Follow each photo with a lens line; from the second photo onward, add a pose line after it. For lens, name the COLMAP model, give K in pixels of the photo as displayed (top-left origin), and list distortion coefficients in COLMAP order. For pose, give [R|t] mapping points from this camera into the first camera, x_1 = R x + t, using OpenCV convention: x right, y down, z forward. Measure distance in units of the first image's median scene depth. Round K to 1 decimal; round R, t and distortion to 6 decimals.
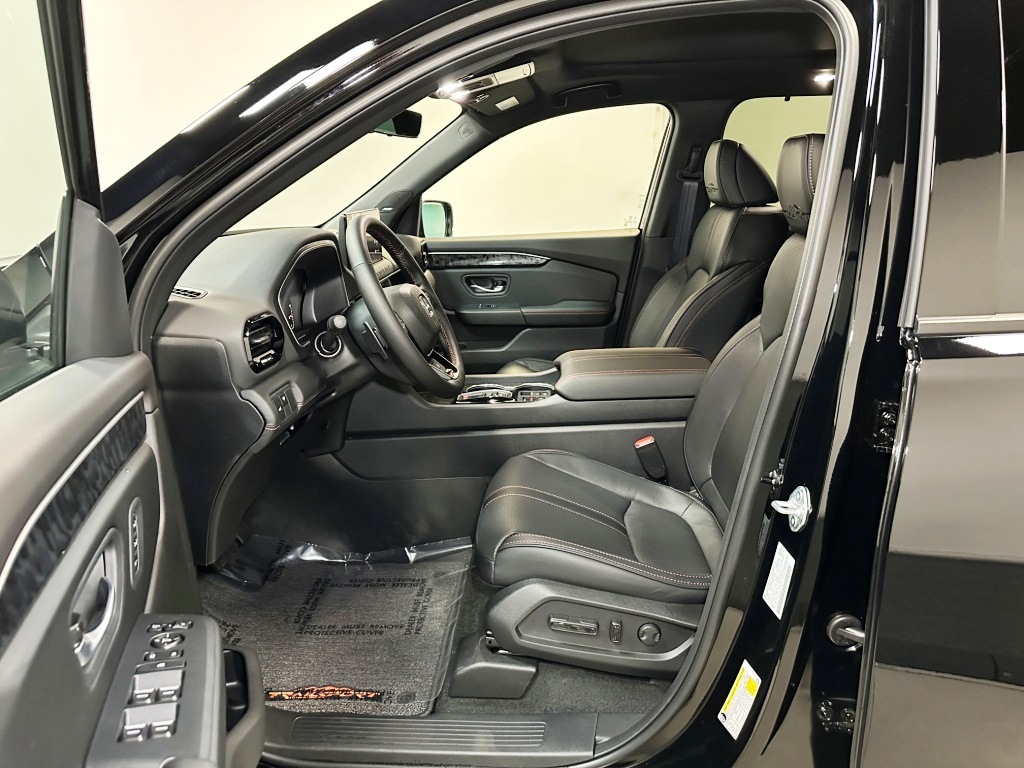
lens RADIAL K [[725.0, 0, 512.0], [0, 725.0, 384.0], [0, 0, 1]] dist [0.126149, -0.183176]
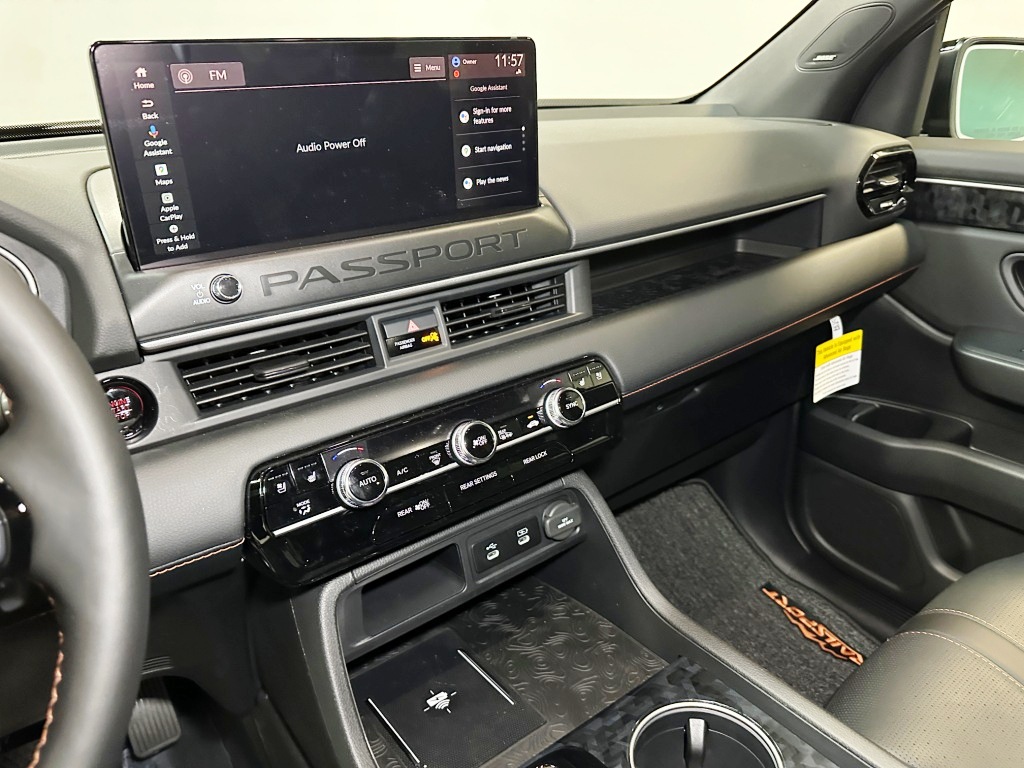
lens RADIAL K [[725.0, 0, 512.0], [0, 725.0, 384.0], [0, 0, 1]] dist [0.126149, -0.183176]
pose [[0.637377, 0.302867, -0.708535, 0.053824], [-0.184692, 0.952759, 0.241119, -0.131919], [0.748091, -0.022824, 0.663204, 0.585799]]
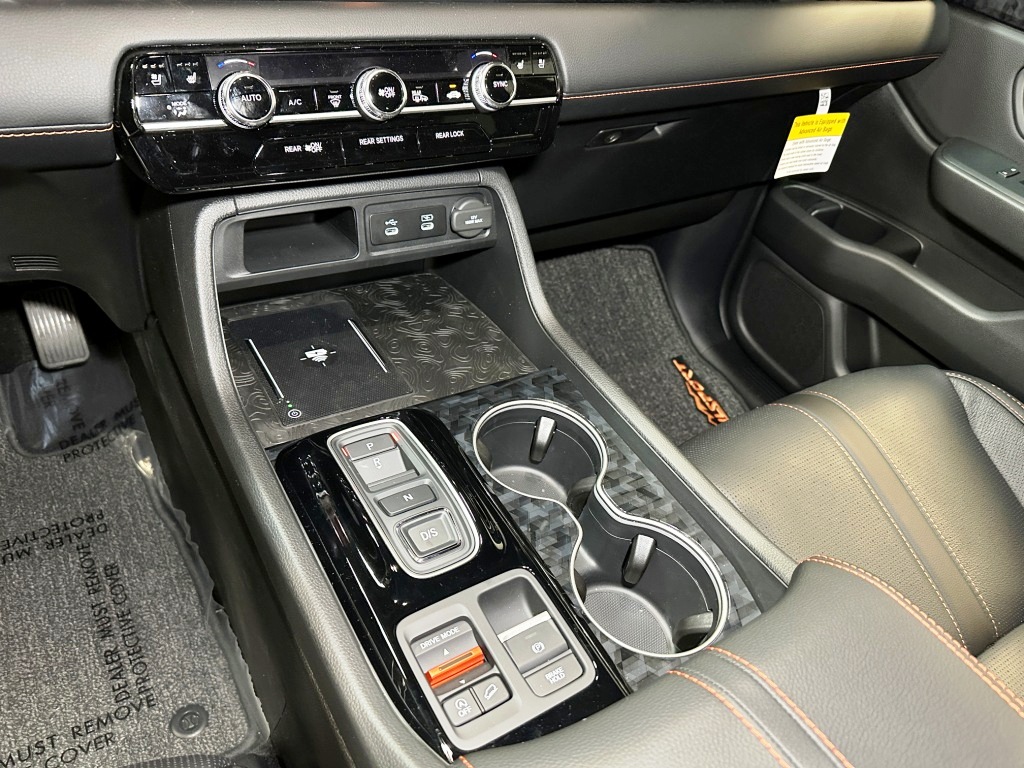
lens RADIAL K [[725.0, 0, 512.0], [0, 725.0, 384.0], [0, 0, 1]] dist [0.126149, -0.183176]
pose [[0.549378, 0.635046, -0.543047, 0.077202], [-0.389562, 0.769617, 0.505896, -0.116611], [0.739206, -0.066377, 0.670200, 0.605442]]
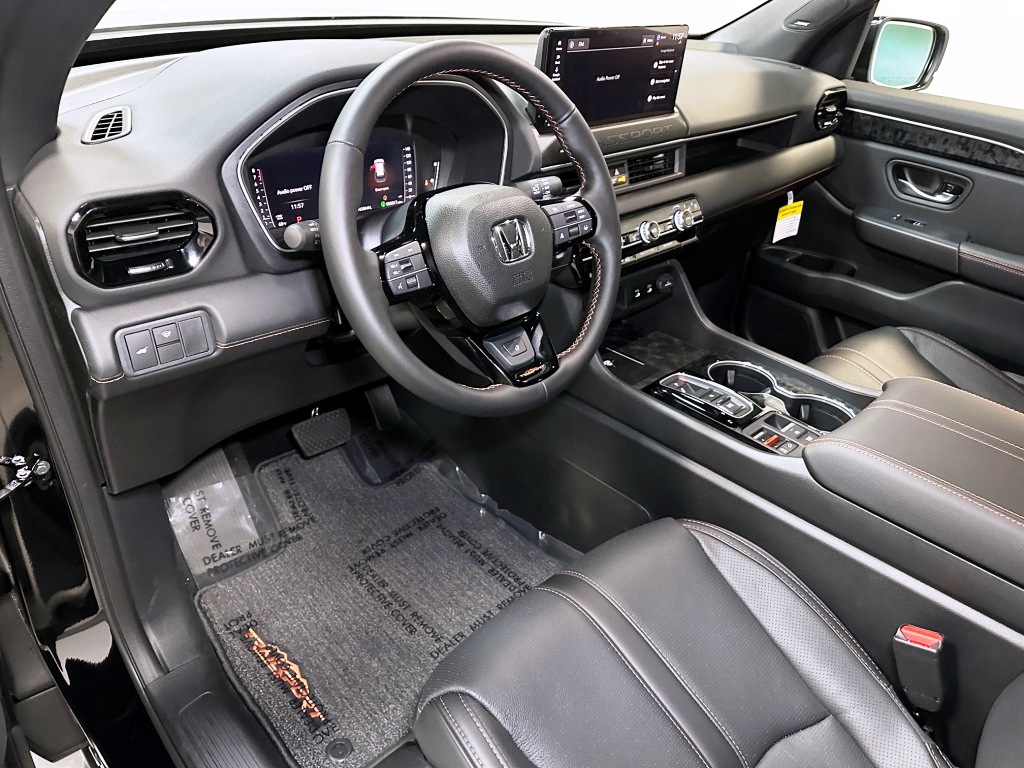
lens RADIAL K [[725.0, 0, 512.0], [0, 725.0, 384.0], [0, 0, 1]] dist [0.126149, -0.183176]
pose [[0.715834, 0.429192, -0.550795, 0.125800], [-0.269783, 0.897541, 0.348764, -0.112631], [0.644049, -0.101062, 0.758279, 0.322737]]
